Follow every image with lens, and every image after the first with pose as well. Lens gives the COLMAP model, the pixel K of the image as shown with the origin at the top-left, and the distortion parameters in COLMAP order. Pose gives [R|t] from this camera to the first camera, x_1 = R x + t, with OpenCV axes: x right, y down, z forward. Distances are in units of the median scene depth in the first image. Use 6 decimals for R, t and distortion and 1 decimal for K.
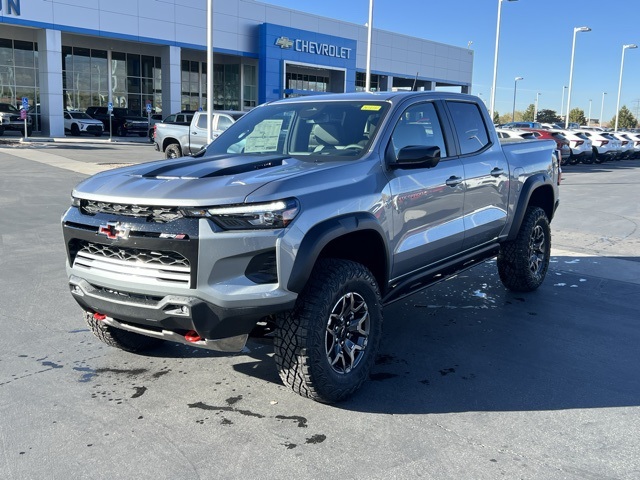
lens RADIAL K [[689.7, 0, 320.0], [0, 689.7, 240.0], [0, 0, 1]] dist [0.128328, -0.284795]
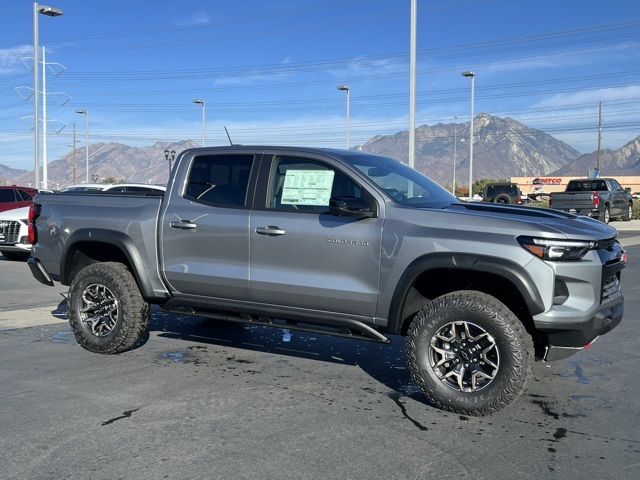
lens RADIAL K [[685.6, 0, 320.0], [0, 685.6, 240.0], [0, 0, 1]] dist [0.133483, -0.298556]
pose [[-0.106928, -0.073273, 0.991563, -1.415192], [0.151255, 0.984475, 0.089060, -0.229589], [-0.982694, 0.159501, -0.094185, 1.550615]]
